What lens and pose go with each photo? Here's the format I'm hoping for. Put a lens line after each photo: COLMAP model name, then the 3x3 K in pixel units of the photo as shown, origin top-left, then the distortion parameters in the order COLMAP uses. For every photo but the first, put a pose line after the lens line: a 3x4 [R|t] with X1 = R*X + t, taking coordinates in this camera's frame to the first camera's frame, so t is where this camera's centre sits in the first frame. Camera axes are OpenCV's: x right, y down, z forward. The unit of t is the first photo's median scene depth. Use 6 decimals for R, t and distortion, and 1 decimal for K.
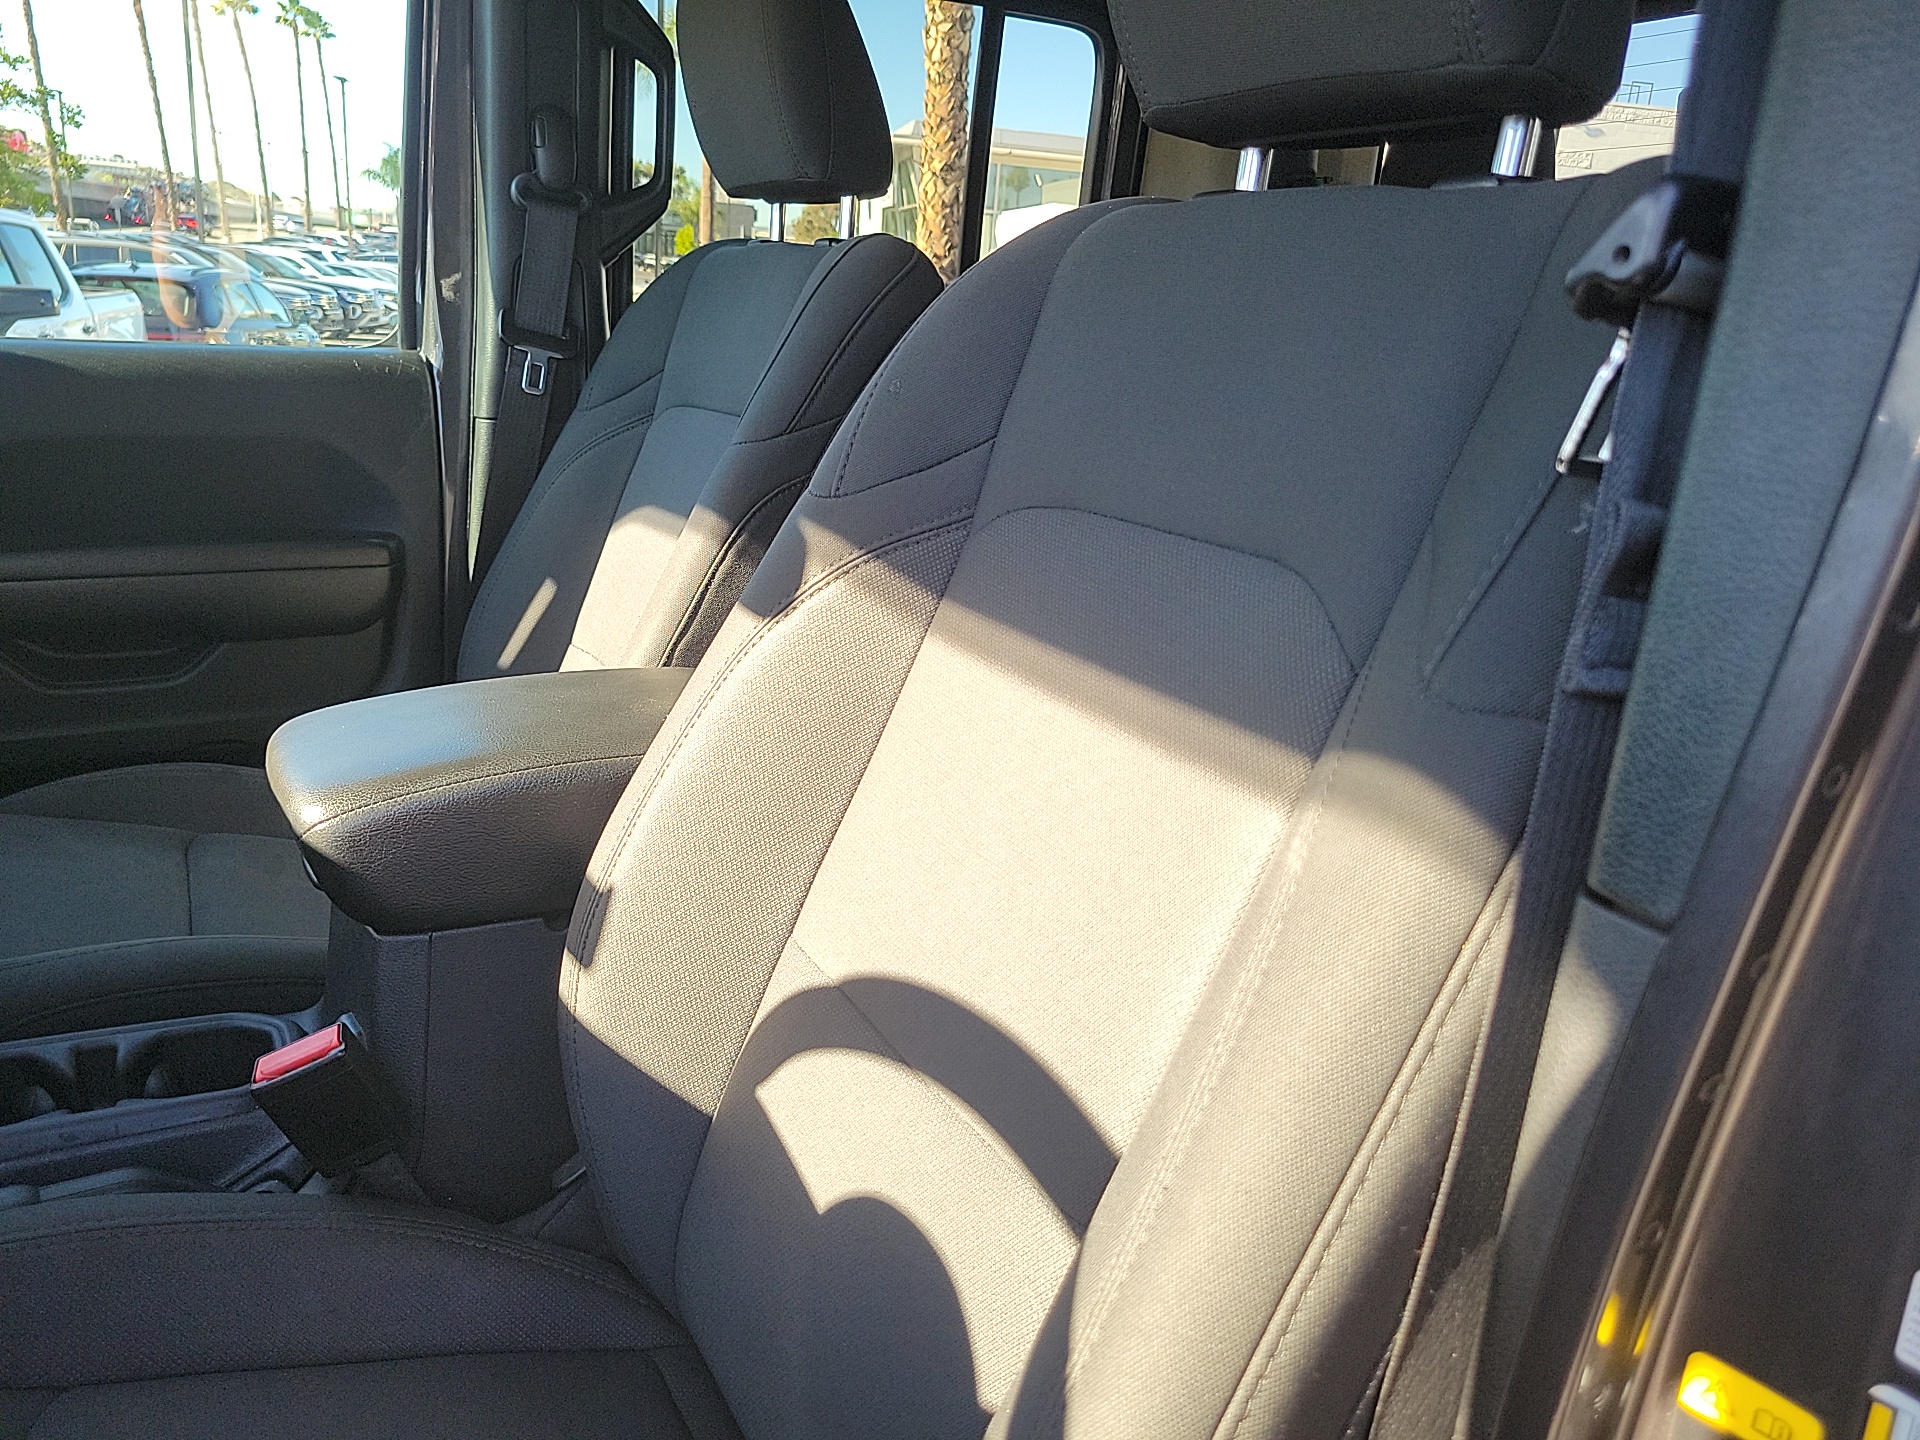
lens RADIAL K [[1450.1, 0, 951.7], [0, 1450.1, 727.0], [0, 0, 1]] dist [0.039460, -0.025253]
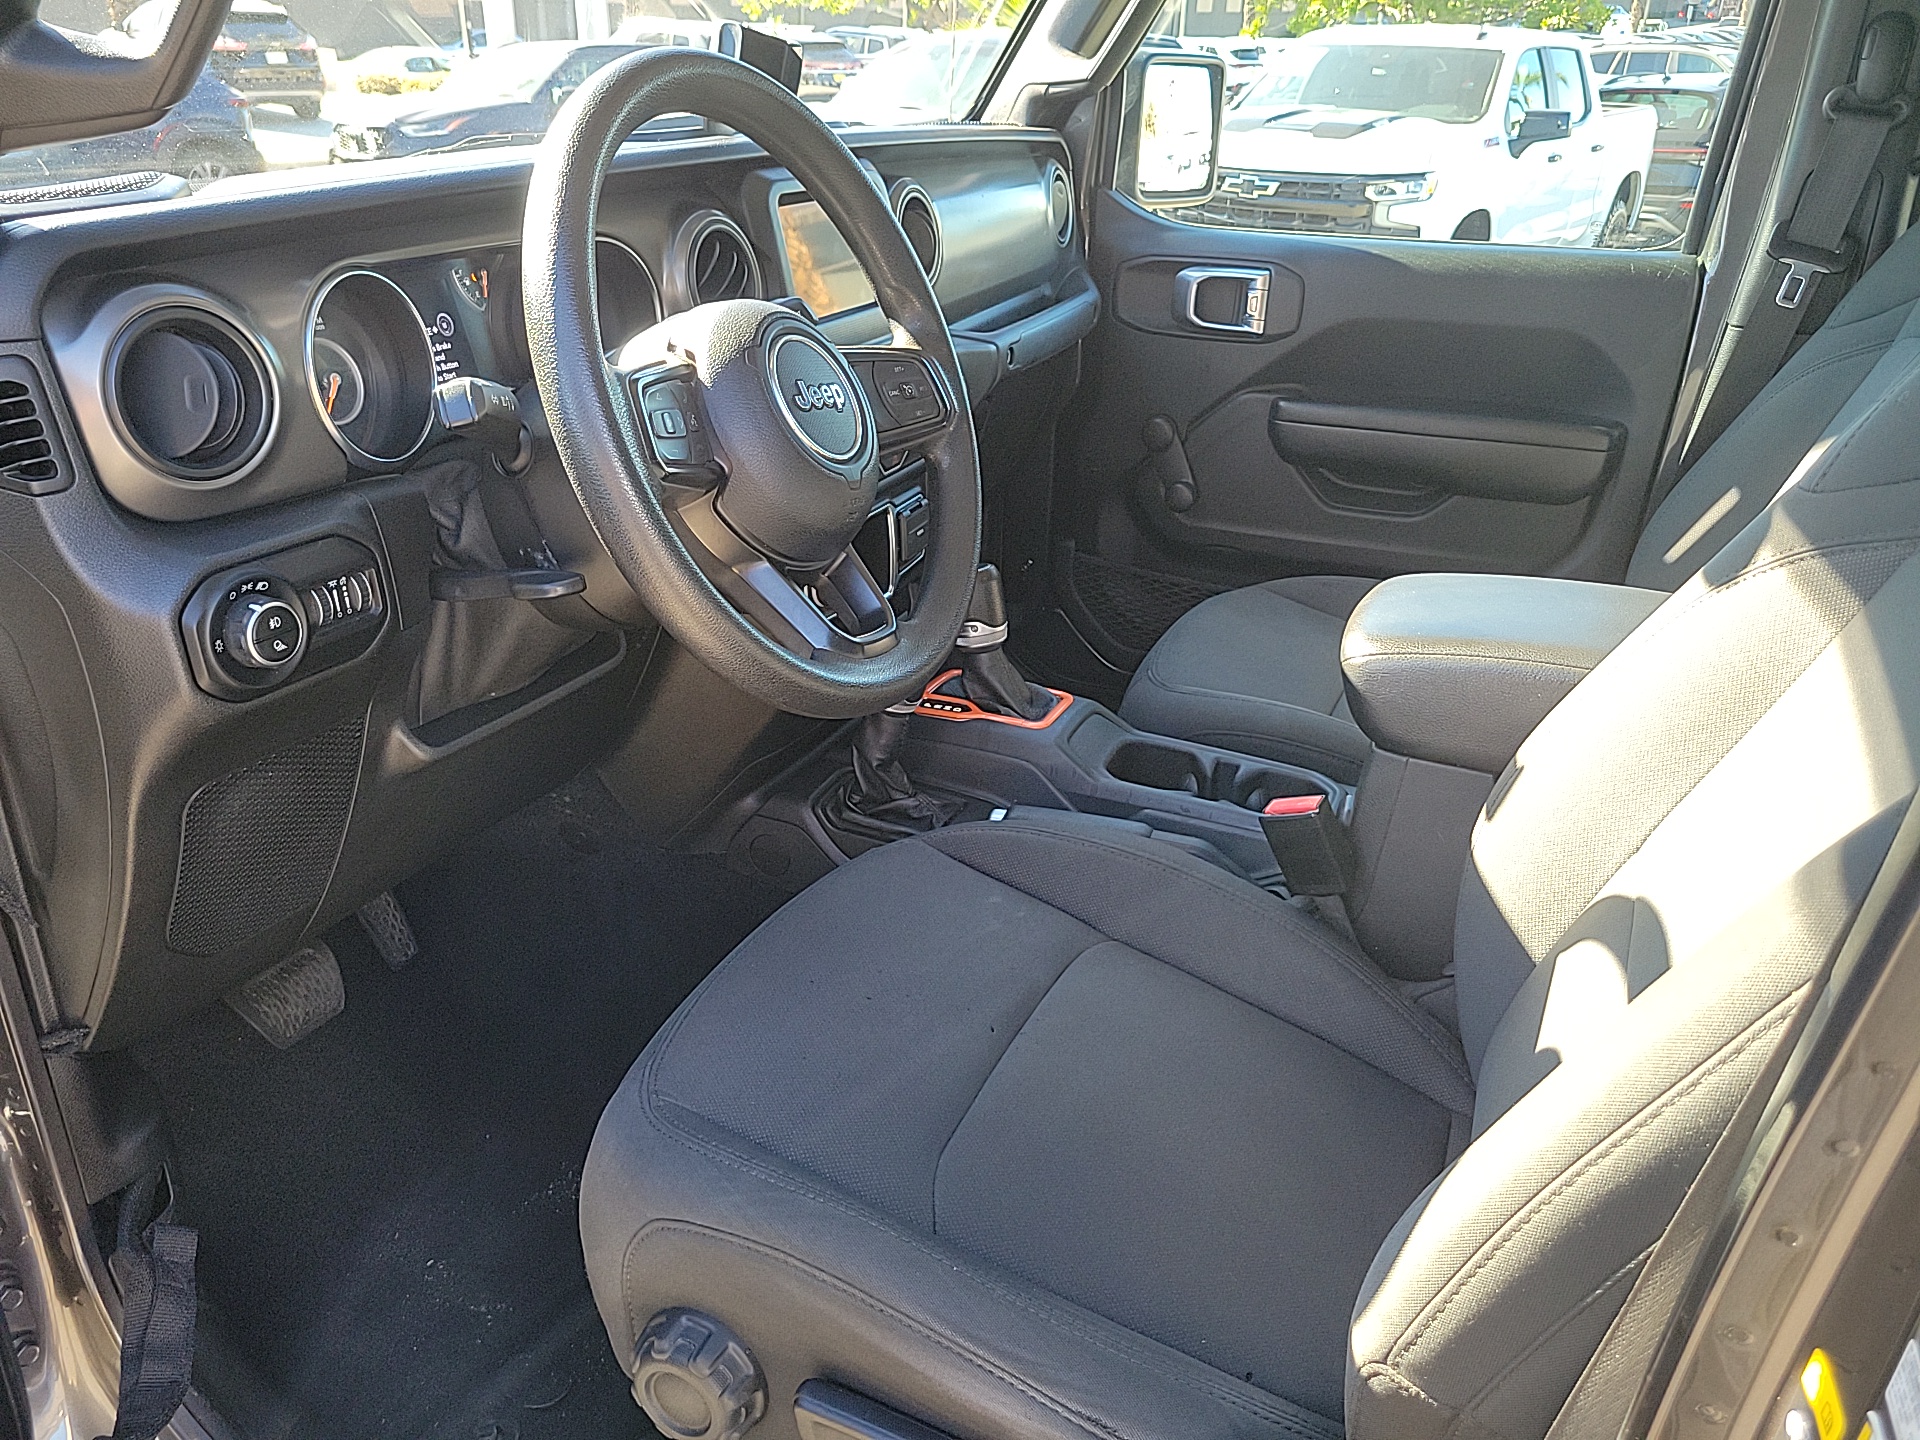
lens RADIAL K [[1450.1, 0, 951.7], [0, 1450.1, 727.0], [0, 0, 1]] dist [0.039460, -0.025253]
pose [[0.601057, 0.299974, -0.740774, 0.326564], [-0.205849, 0.953722, 0.219183, -0.080947], [0.772241, 0.020746, 0.634991, -0.153240]]
